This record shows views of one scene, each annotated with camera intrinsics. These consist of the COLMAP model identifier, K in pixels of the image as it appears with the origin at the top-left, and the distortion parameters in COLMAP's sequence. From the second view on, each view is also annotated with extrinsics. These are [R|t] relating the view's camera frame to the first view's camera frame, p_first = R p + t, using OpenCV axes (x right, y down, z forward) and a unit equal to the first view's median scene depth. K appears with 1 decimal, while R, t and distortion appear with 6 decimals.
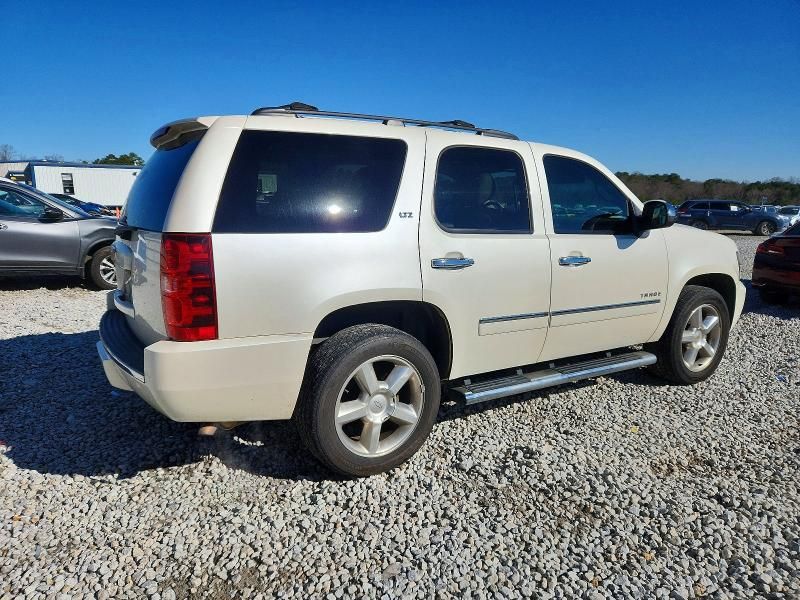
lens RADIAL K [[619.7, 0, 387.2], [0, 619.7, 299.3], [0, 0, 1]] dist [0.048390, -0.007546]
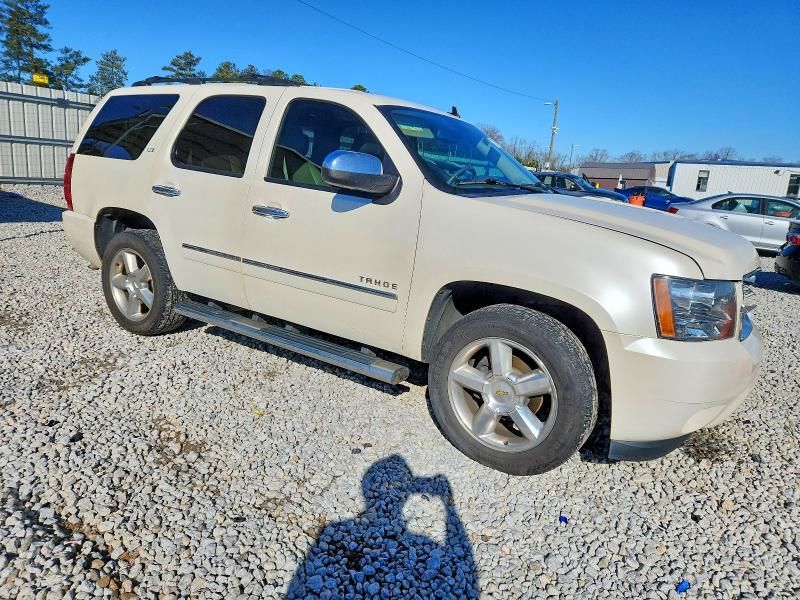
lens RADIAL K [[617.7, 0, 410.9], [0, 617.7, 301.2], [0, 0, 1]] dist [0.046517, 0.001054]
pose [[0.342759, 0.208861, -0.915911, 1.243205], [-0.224291, 0.964970, 0.136113, -0.105655], [0.912255, 0.158777, 0.377598, 0.856754]]
